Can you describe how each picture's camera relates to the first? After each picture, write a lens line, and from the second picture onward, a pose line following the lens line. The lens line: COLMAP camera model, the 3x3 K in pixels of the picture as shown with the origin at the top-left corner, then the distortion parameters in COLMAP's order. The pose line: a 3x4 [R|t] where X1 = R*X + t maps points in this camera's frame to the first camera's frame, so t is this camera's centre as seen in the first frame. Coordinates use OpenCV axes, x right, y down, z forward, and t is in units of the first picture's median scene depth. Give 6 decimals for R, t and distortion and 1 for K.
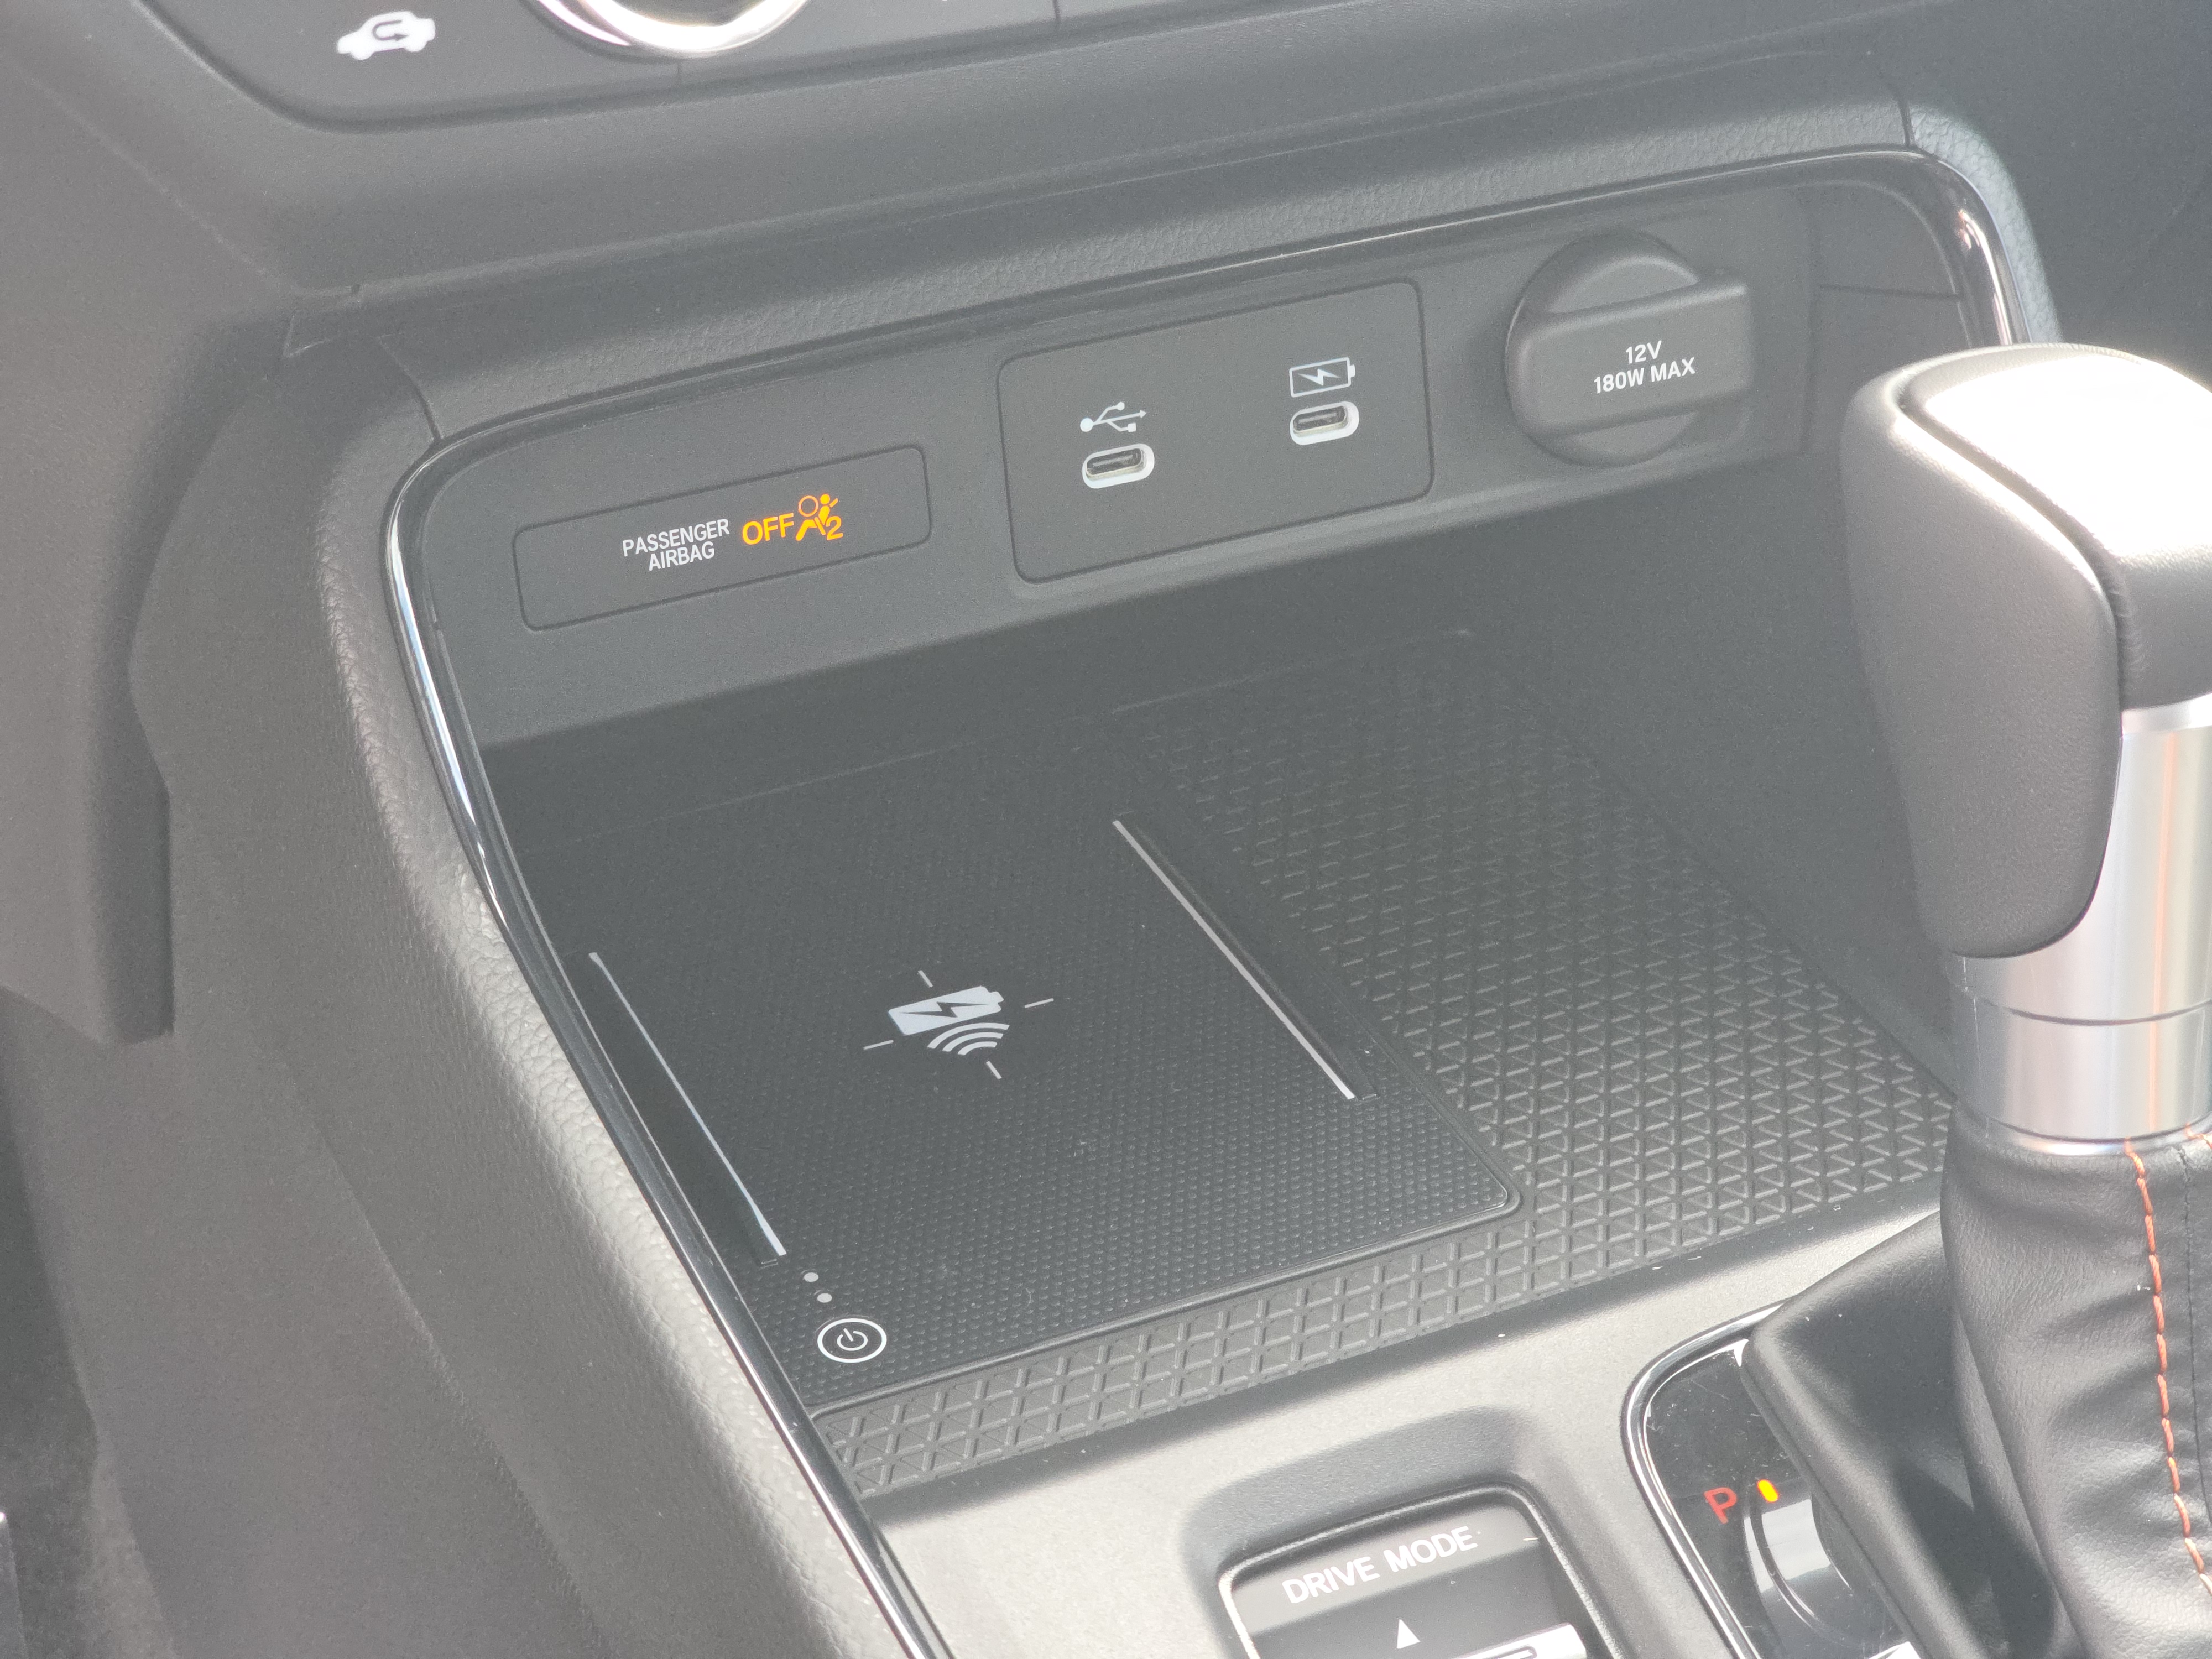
lens RADIAL K [[4434.6, 0, 1106.0], [0, 4434.6, 836.0], [0, 0, 1]] dist [-0.035336, 0.000000]
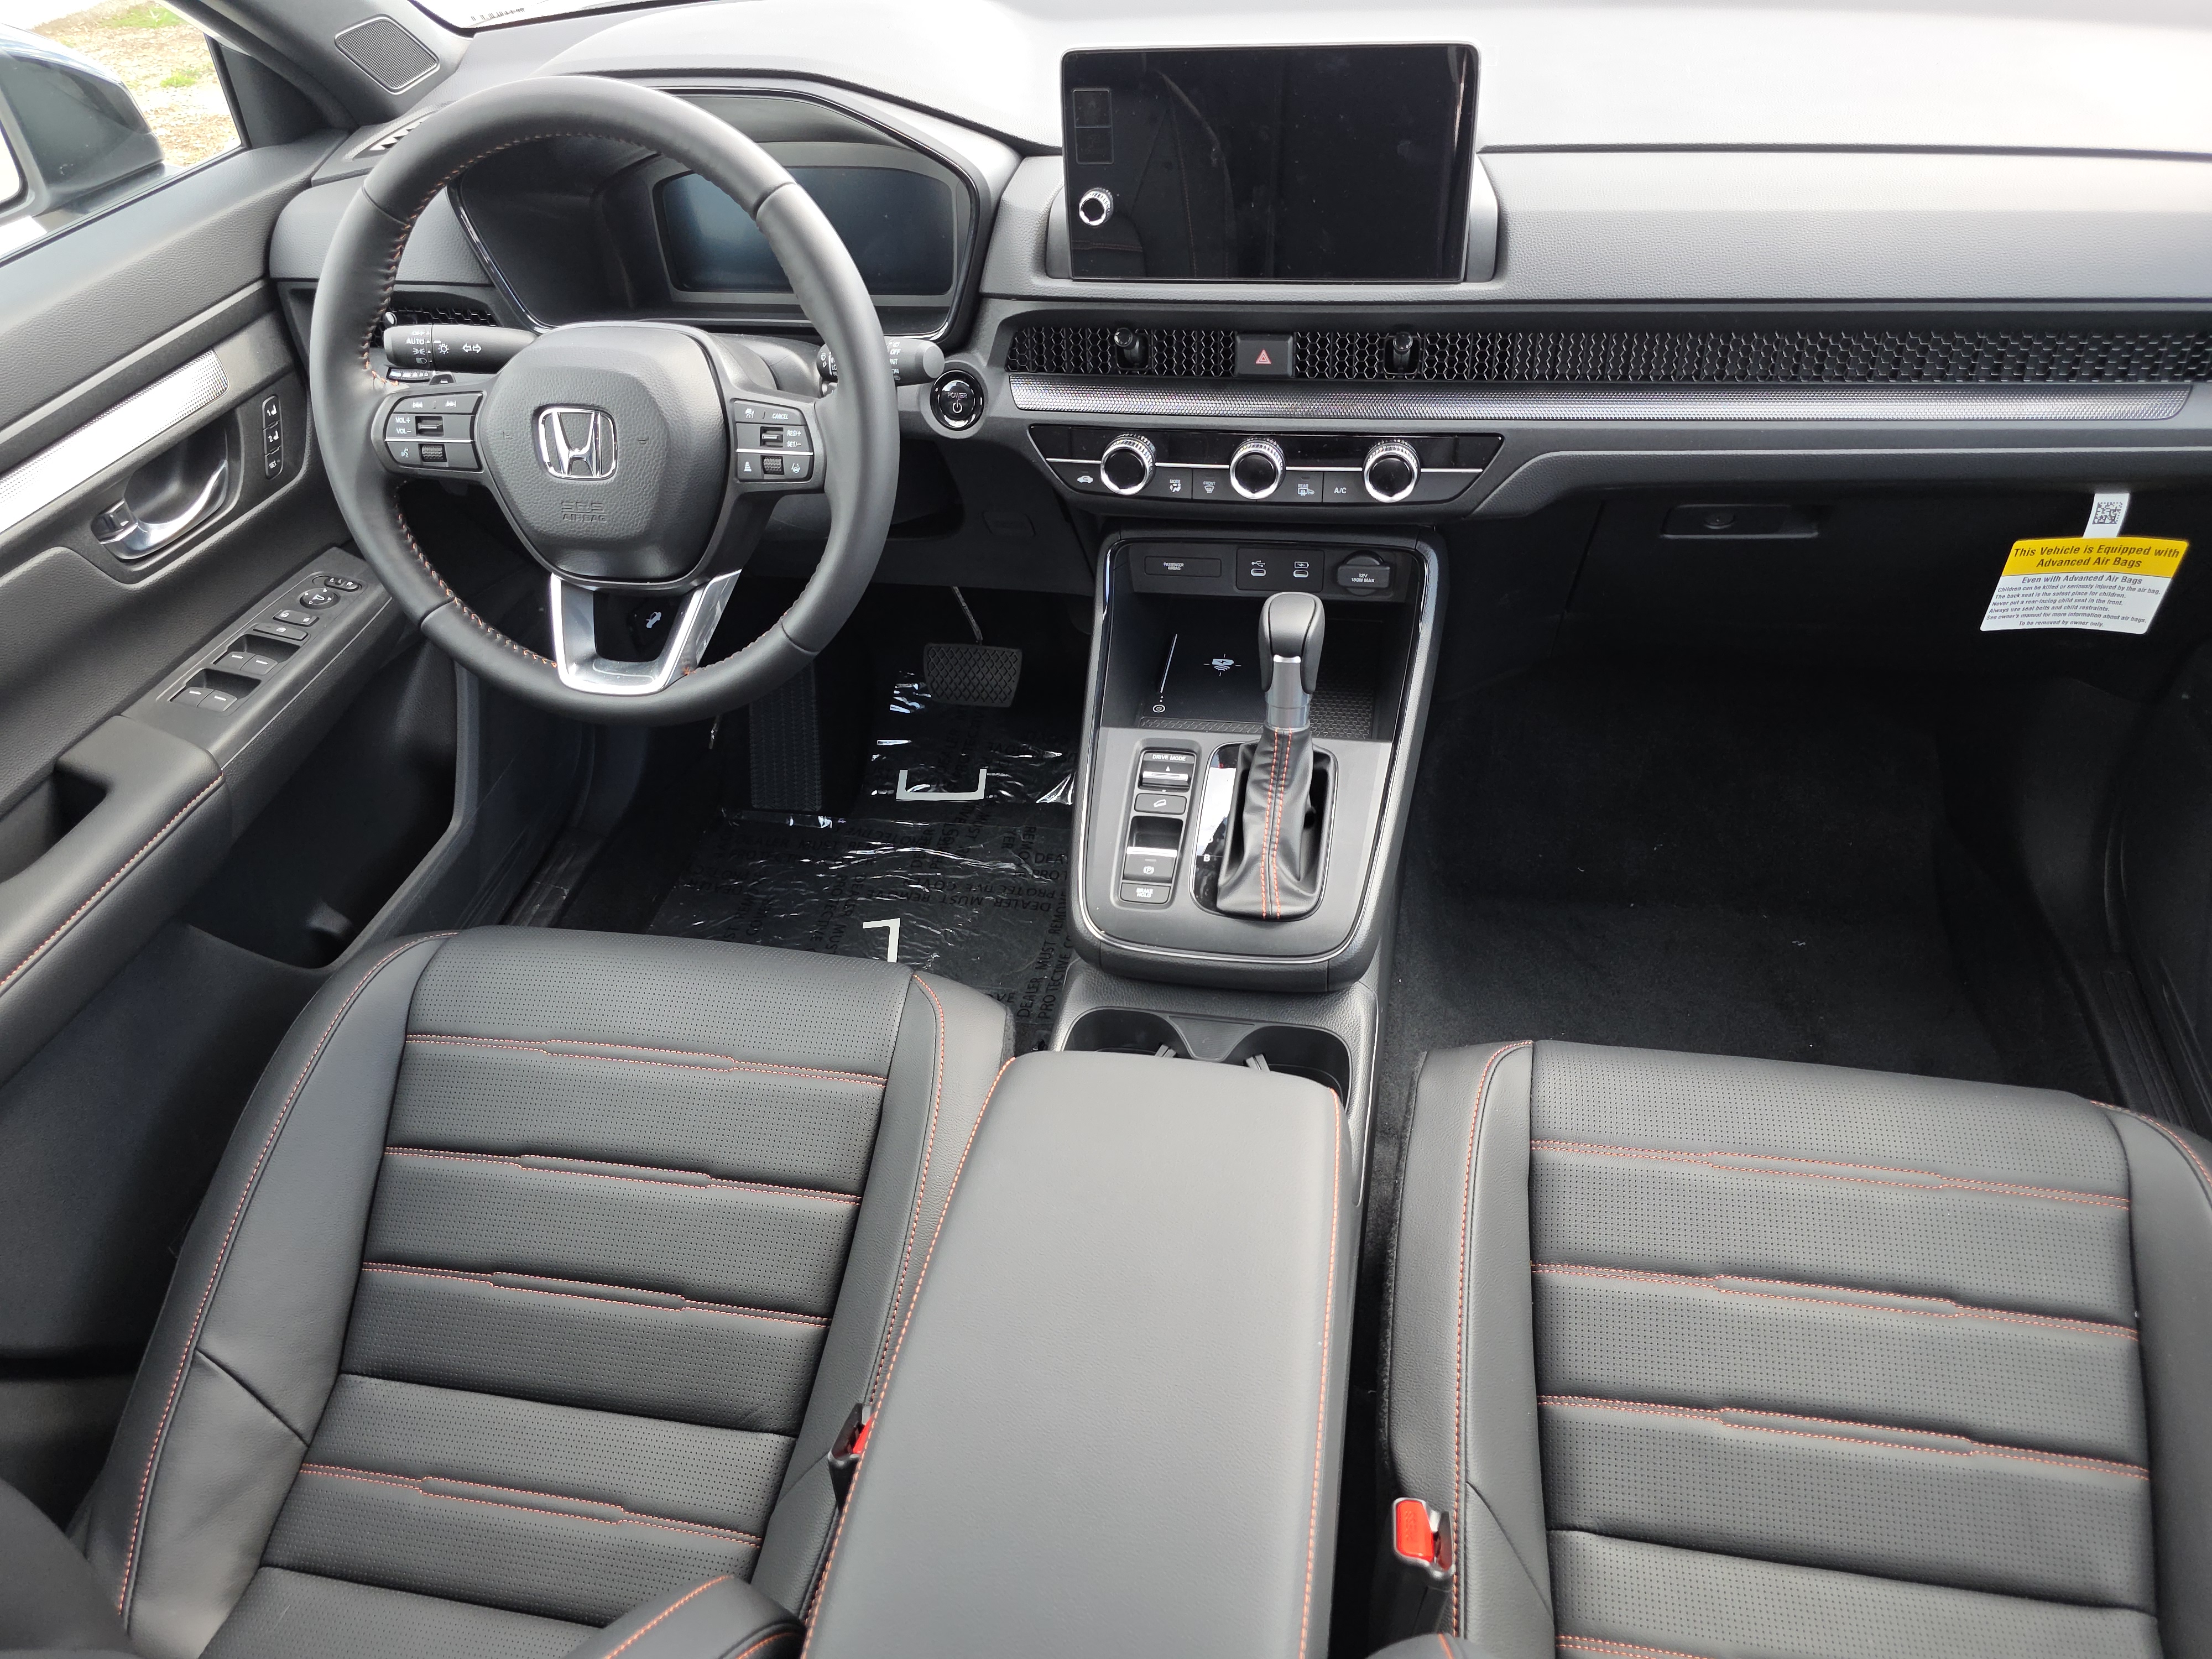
lens RADIAL K [[1530.5, 0, 1105.4], [0, 1530.5, 872.7], [0, 0, 1]] dist [0.037072, -0.042323]
pose [[0.813488, 0.350134, -0.464374, 0.875215], [-0.249943, 0.931446, 0.264455, -0.194346], [0.525134, -0.099064, 0.845234, -0.742280]]
